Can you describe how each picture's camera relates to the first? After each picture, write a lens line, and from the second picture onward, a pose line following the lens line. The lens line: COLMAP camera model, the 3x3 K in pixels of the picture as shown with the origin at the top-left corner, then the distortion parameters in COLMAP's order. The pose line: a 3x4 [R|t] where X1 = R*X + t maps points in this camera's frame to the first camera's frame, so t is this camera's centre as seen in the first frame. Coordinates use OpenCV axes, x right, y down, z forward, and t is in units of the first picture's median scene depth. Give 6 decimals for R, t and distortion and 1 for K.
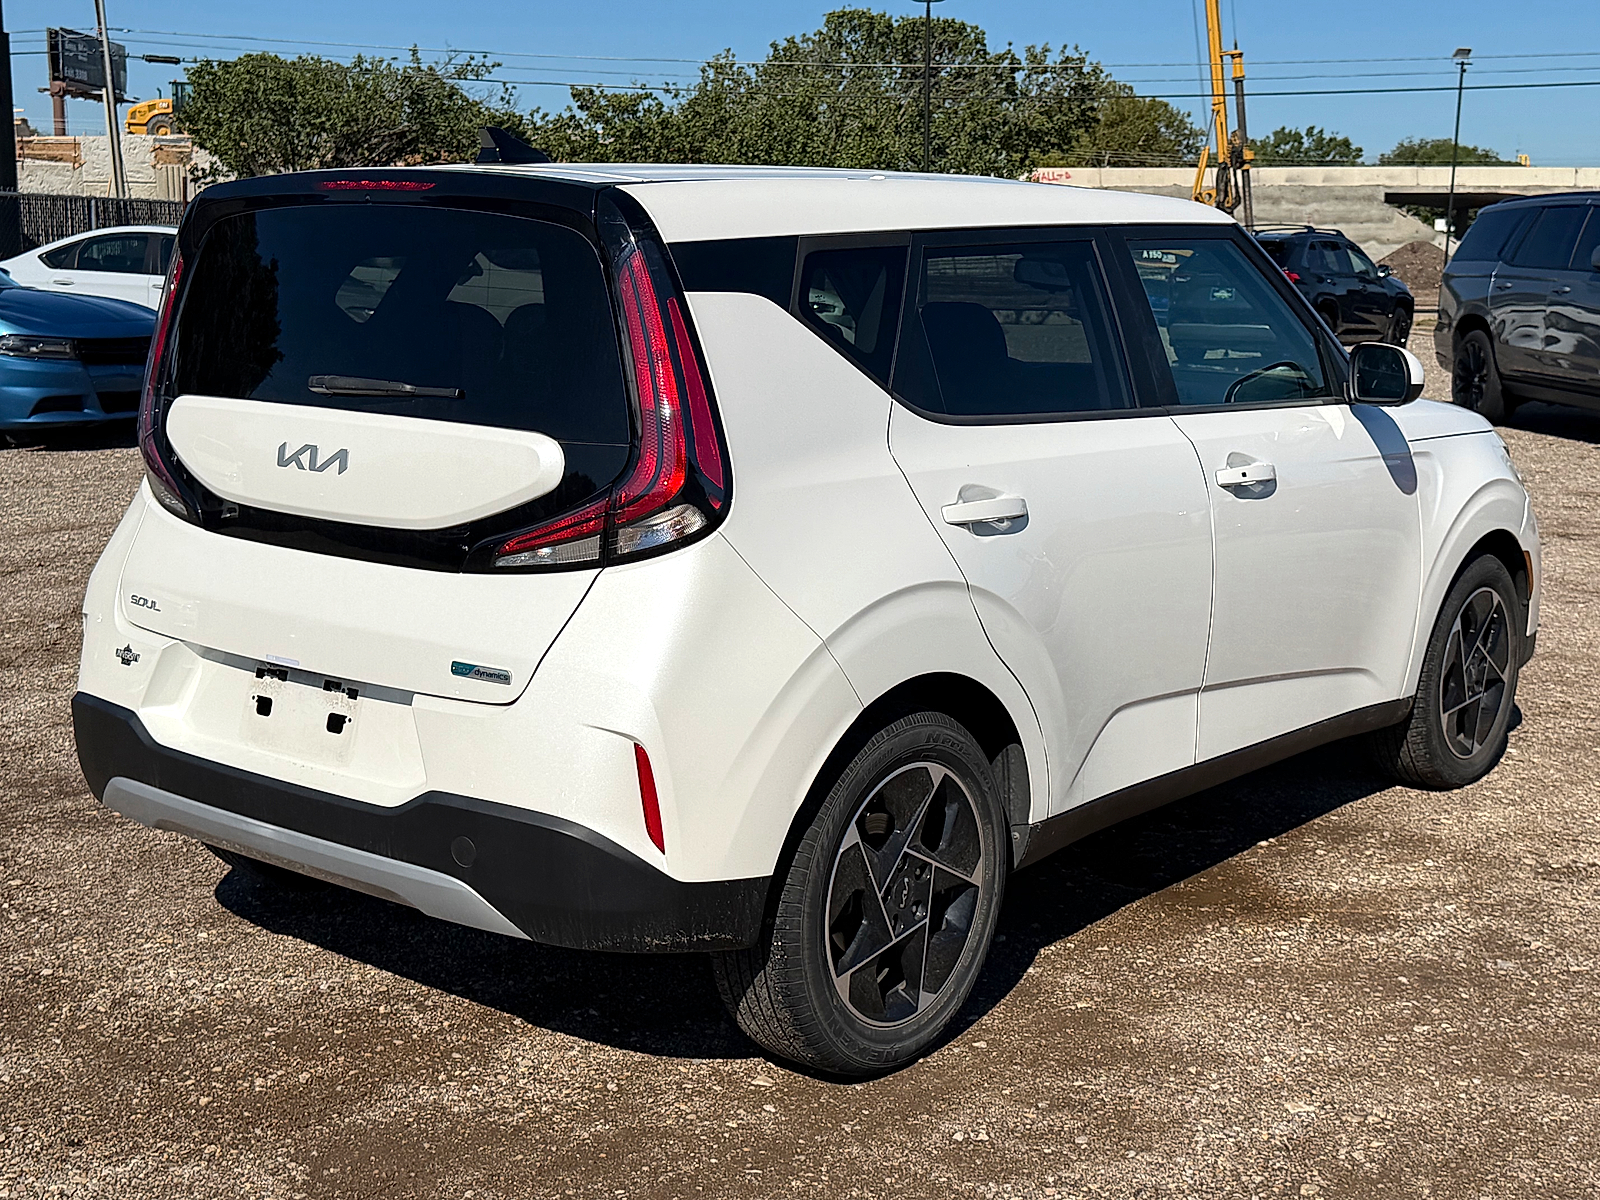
lens RADIAL K [[2044.6, 0, 801.9], [0, 2044.6, 602.2], [0, 0, 1]] dist [0.068324, 0.000000]
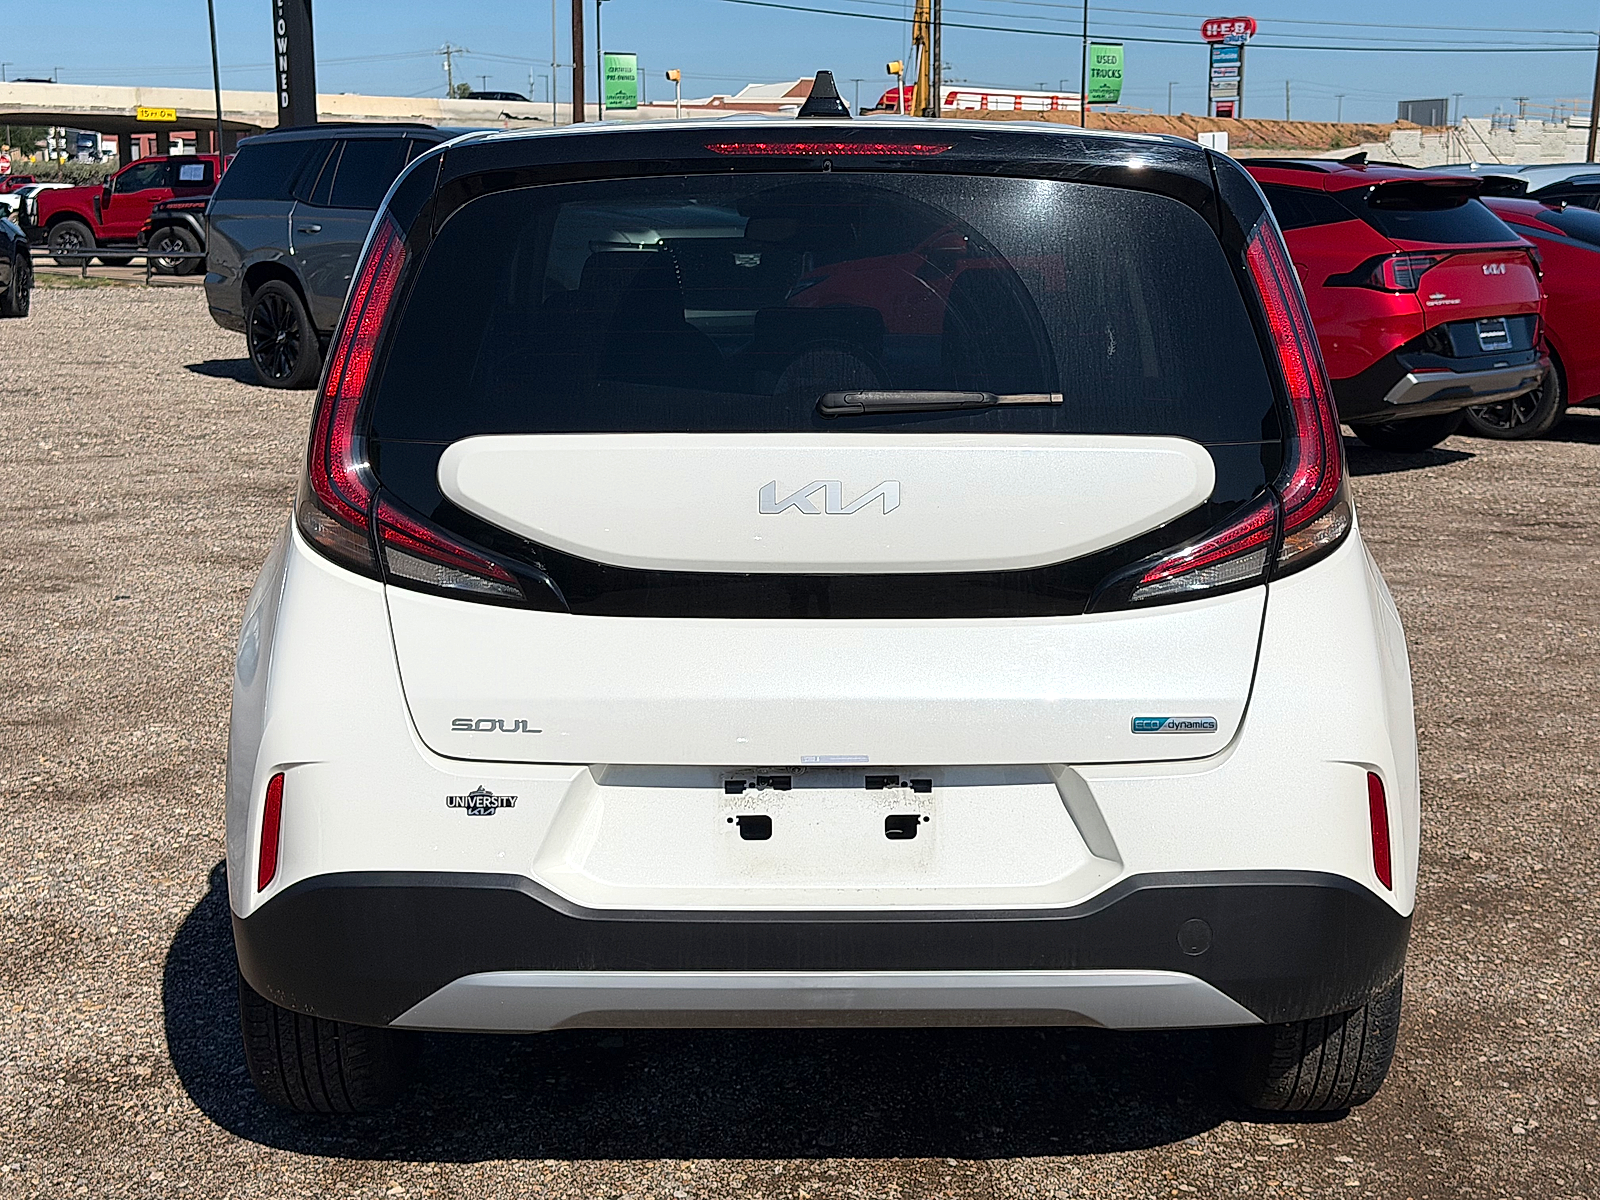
lens RADIAL K [[2446.8, 0, 799.2], [0, 2446.8, 594.9], [0, 0, 1]] dist [0.119242, 0.000000]
pose [[0.763130, -0.119159, 0.635165, -0.818585], [0.121075, 0.991813, 0.040600, -0.070642], [-0.634802, 0.045920, 0.771309, 0.280034]]
